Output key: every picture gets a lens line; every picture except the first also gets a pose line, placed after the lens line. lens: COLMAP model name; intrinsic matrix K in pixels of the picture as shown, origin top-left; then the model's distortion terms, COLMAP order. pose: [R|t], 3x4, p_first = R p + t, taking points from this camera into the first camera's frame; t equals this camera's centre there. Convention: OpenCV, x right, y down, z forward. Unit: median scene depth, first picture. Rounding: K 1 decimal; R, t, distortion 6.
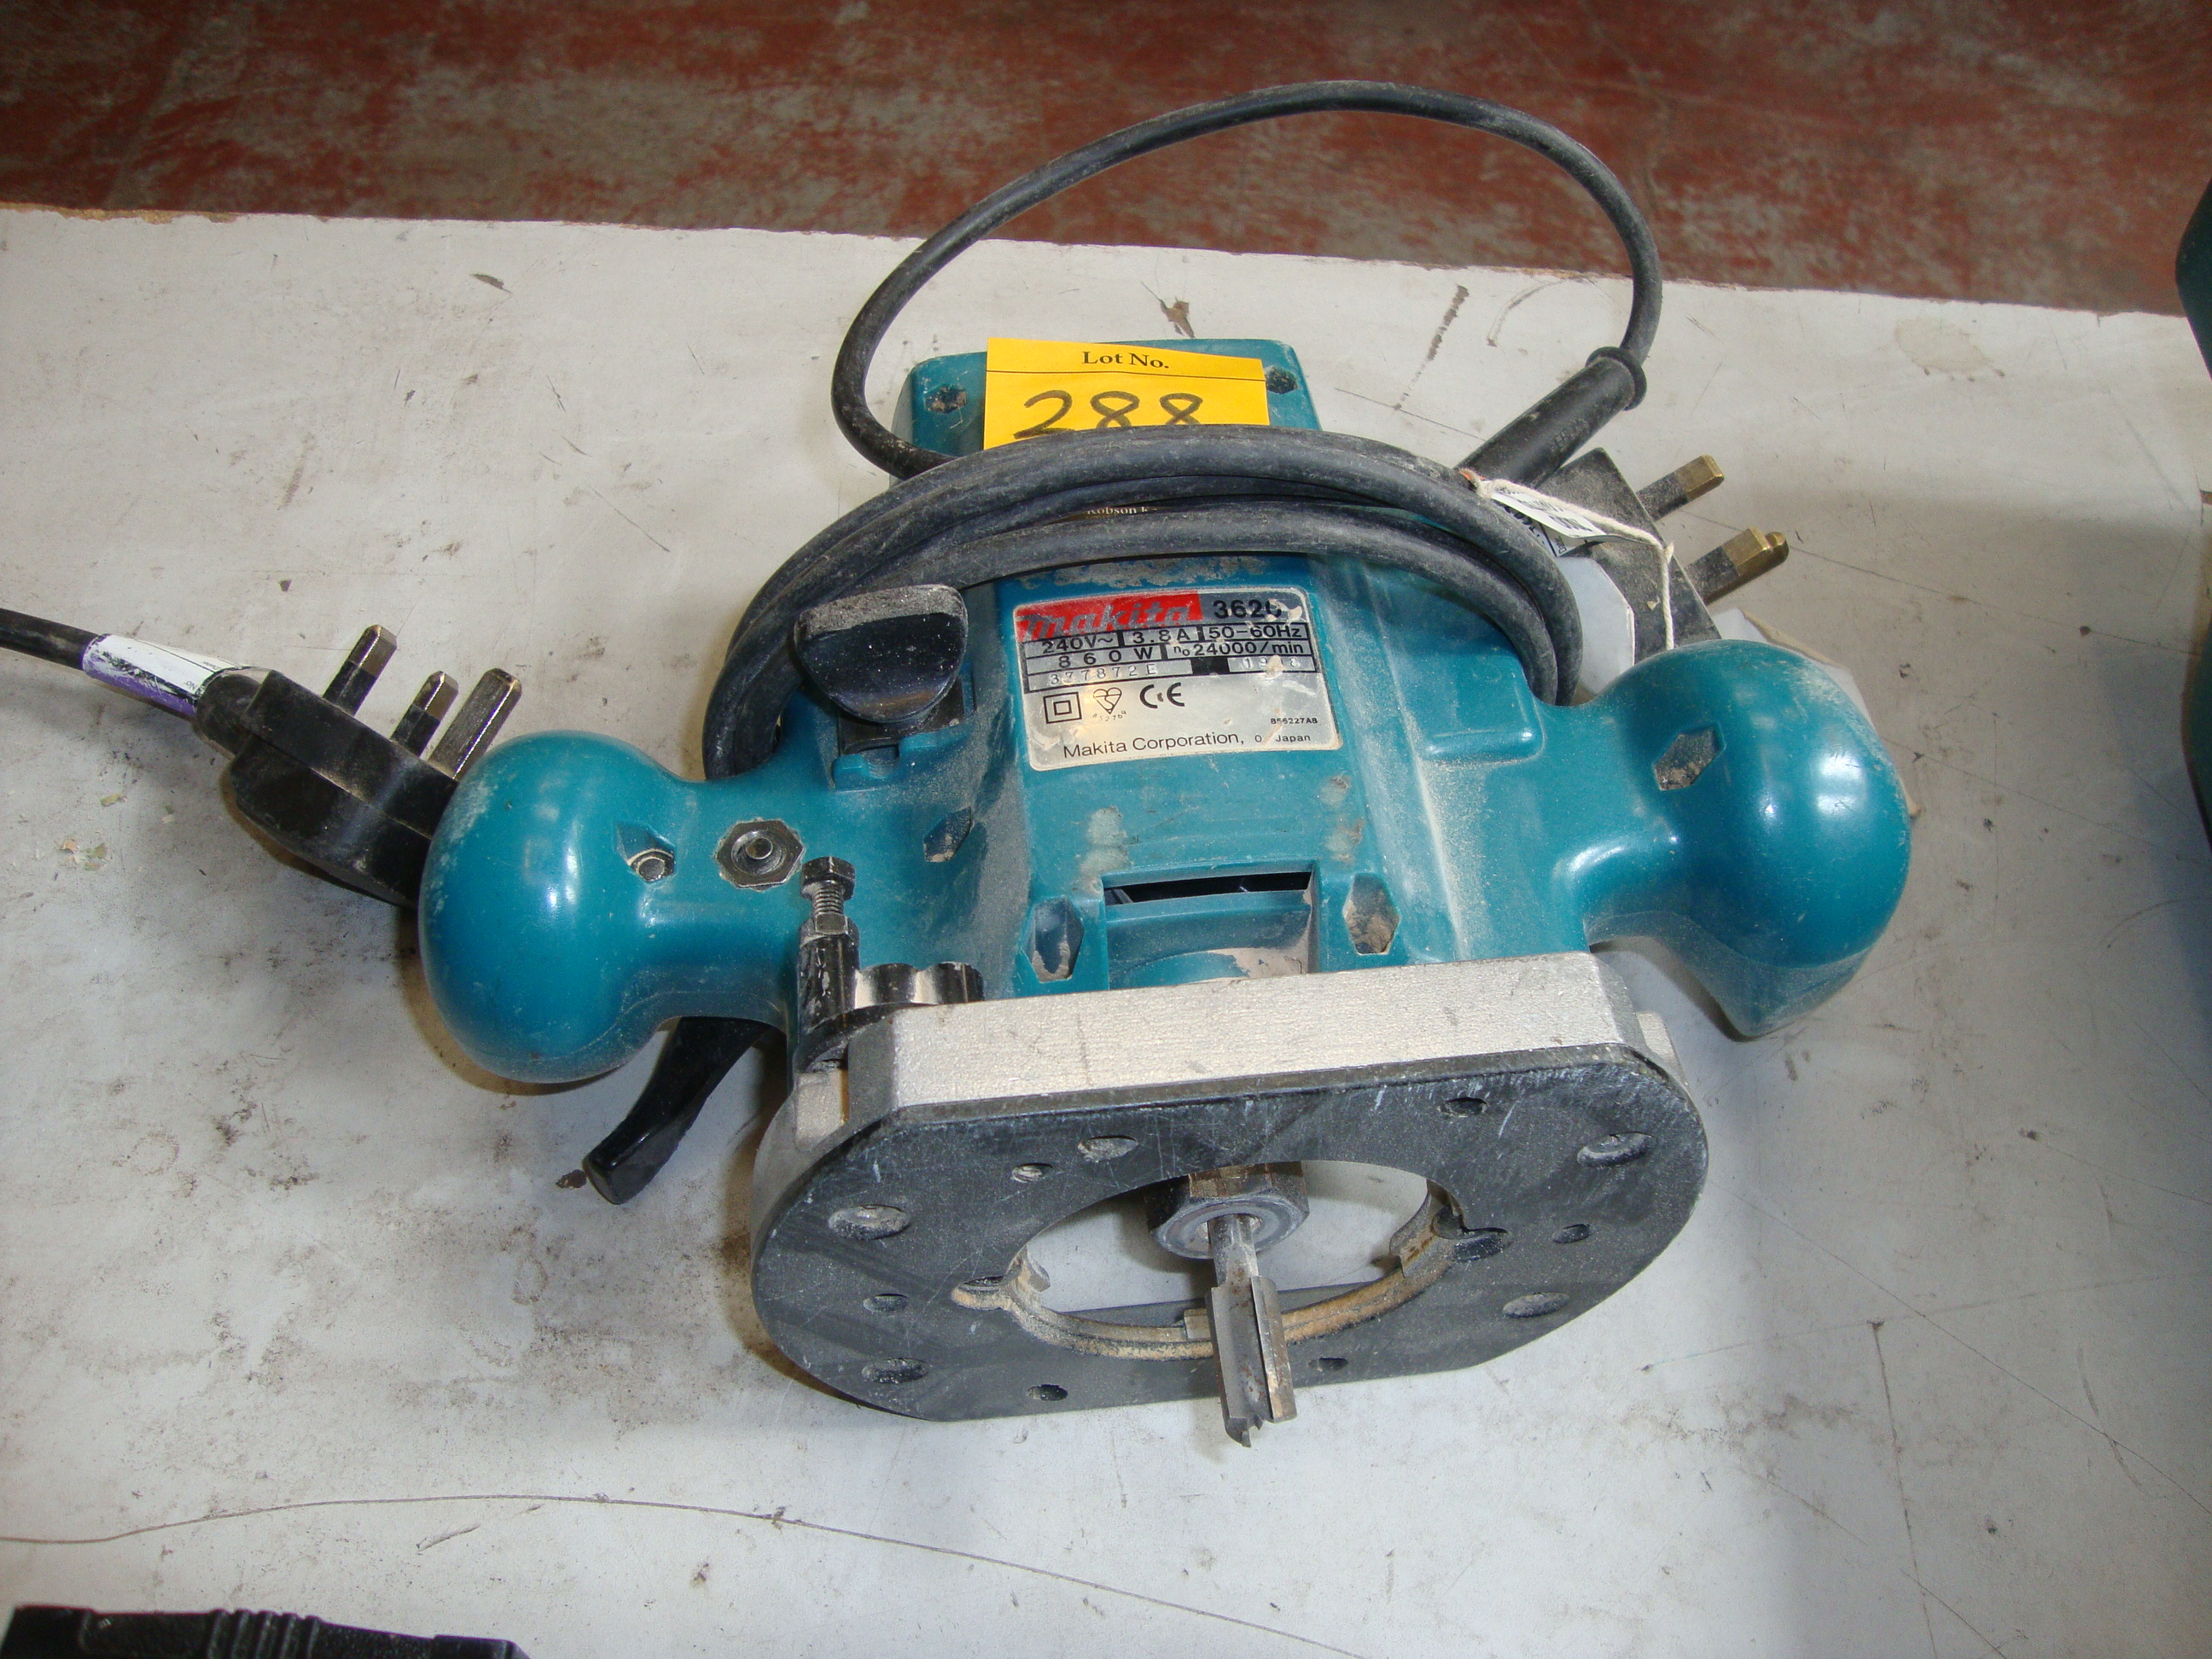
lens RADIAL K [[1950.3, 0, 1126.4], [0, 1950.3, 865.7], [0, 0, 1]] dist [-0.199852, 0.197204]
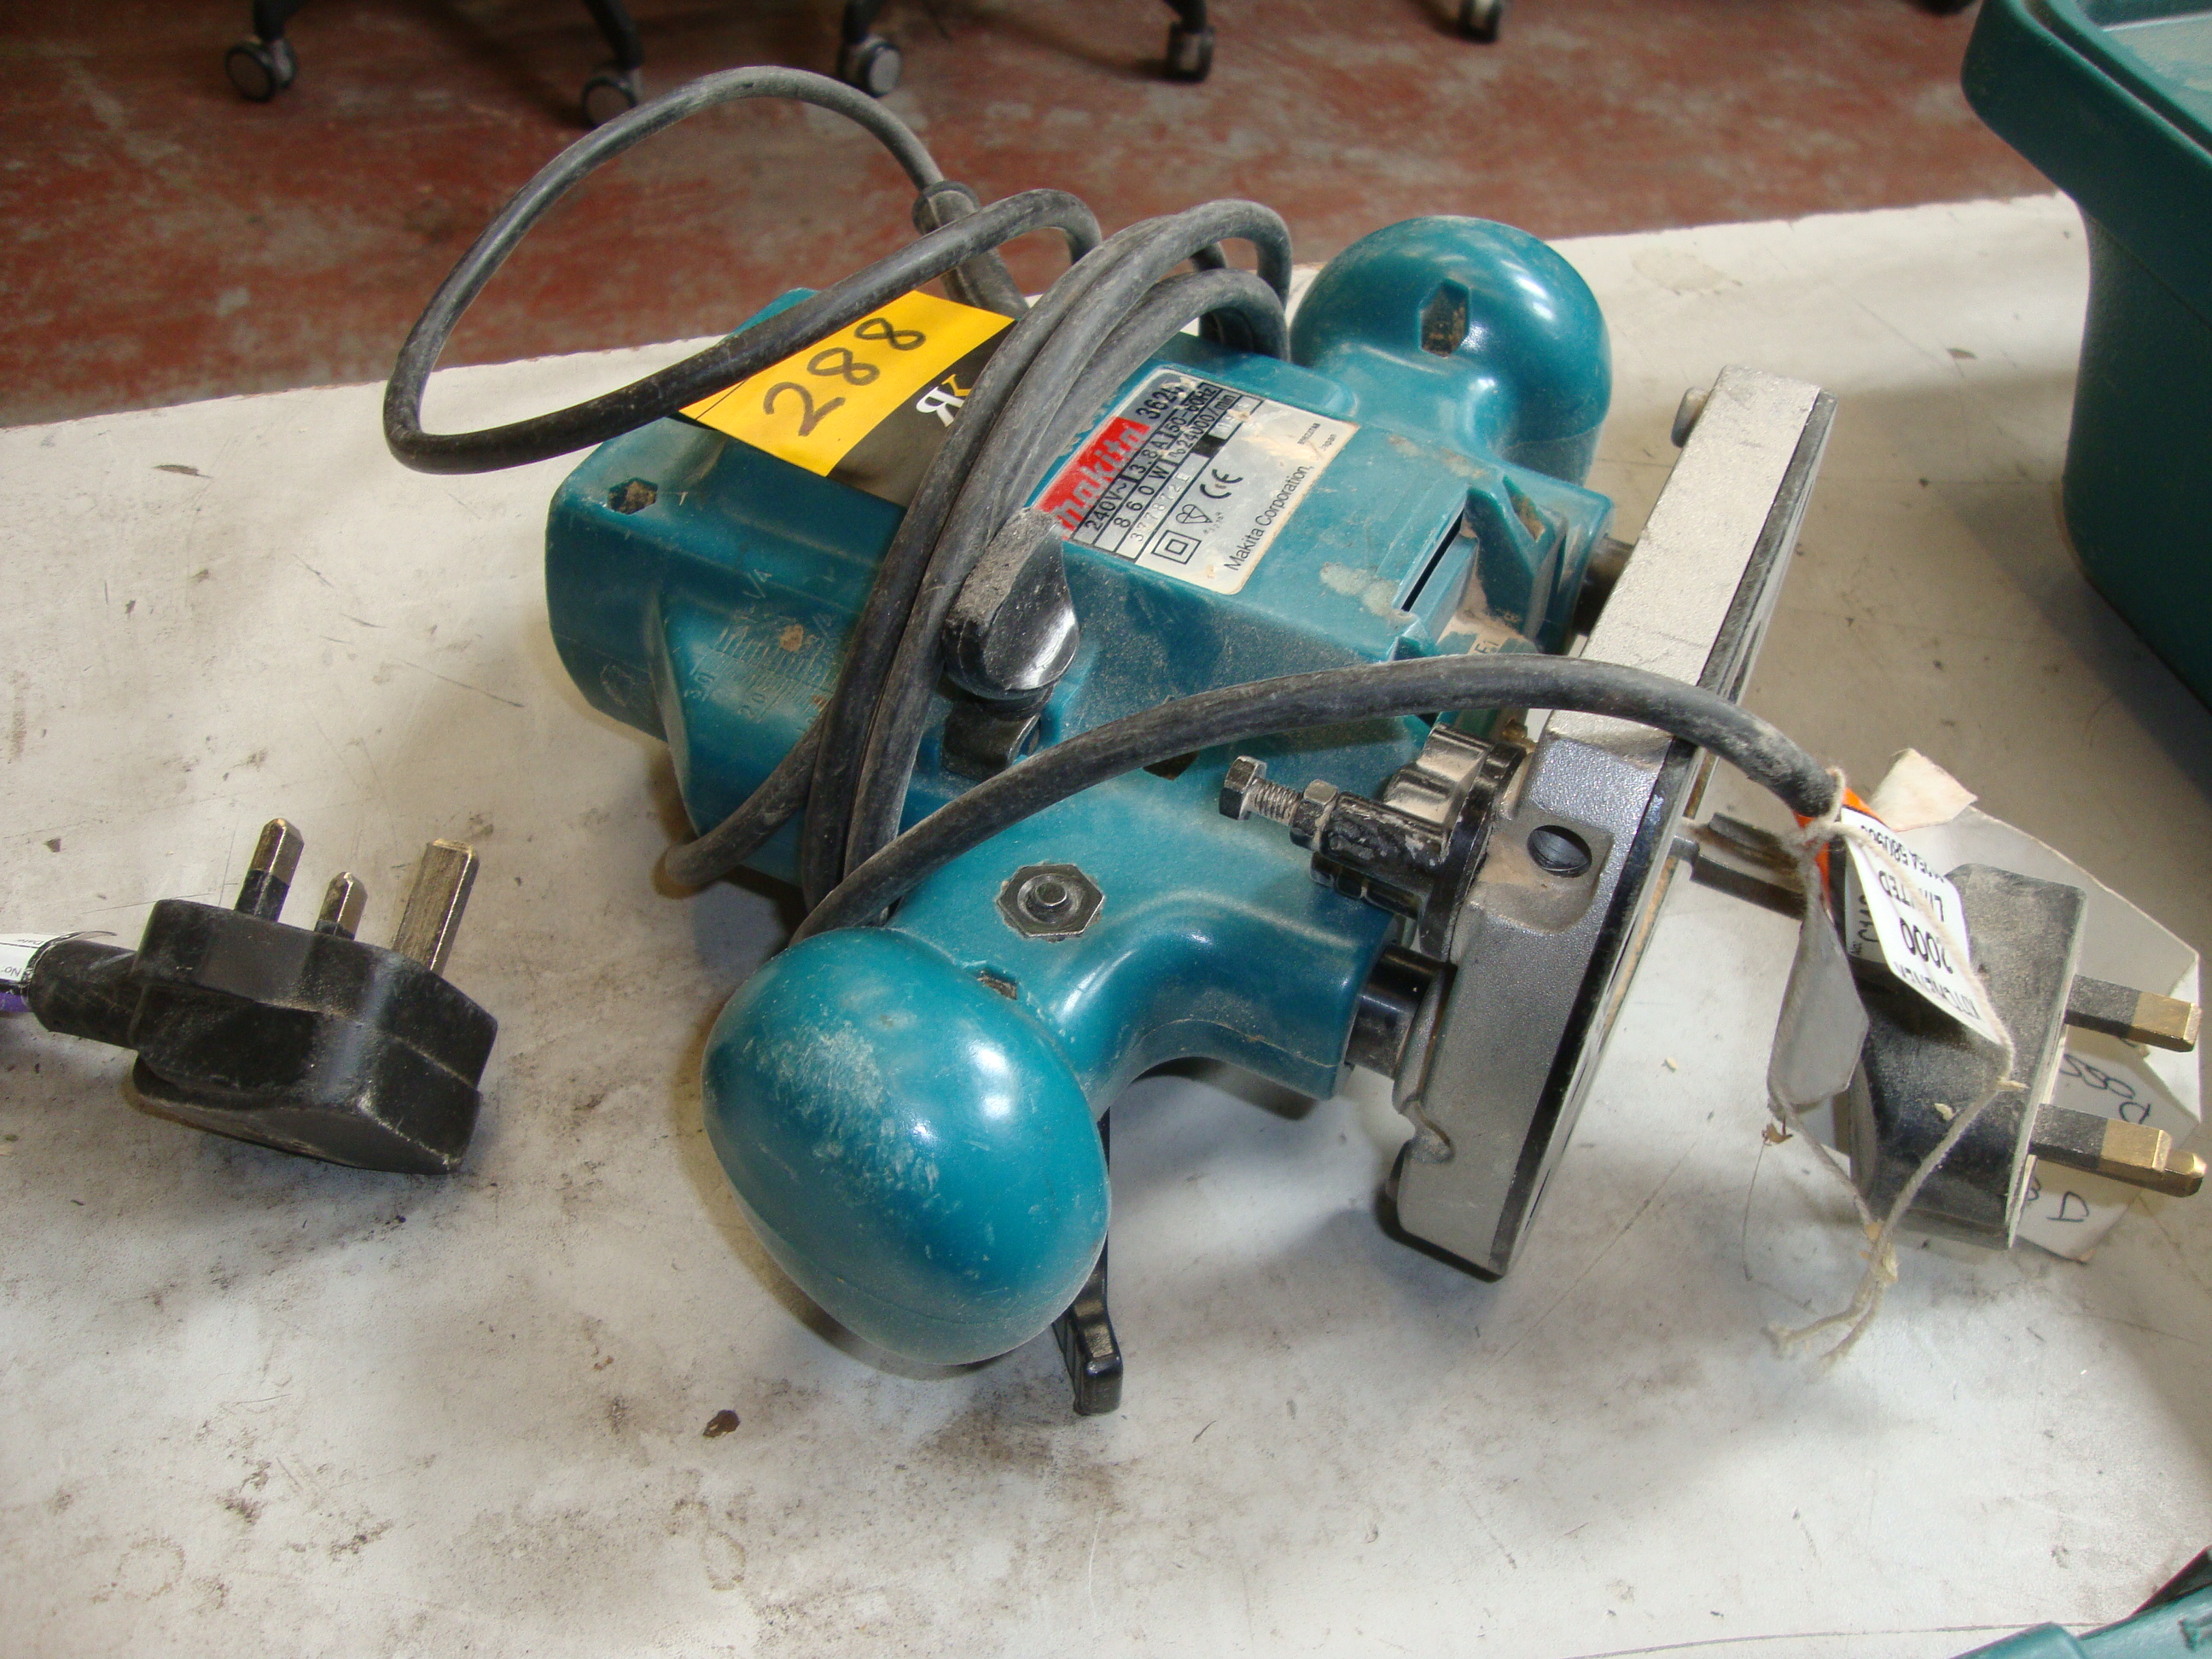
lens RADIAL K [[1950.3, 0, 1126.4], [0, 1950.3, 865.7], [0, 0, 1]] dist [-0.199852, 0.197204]
pose [[0.932516, -0.239433, 0.270344, -0.220299], [0.267334, 0.960983, -0.071028, 0.032456], [-0.242789, 0.138507, 0.960140, 0.128189]]
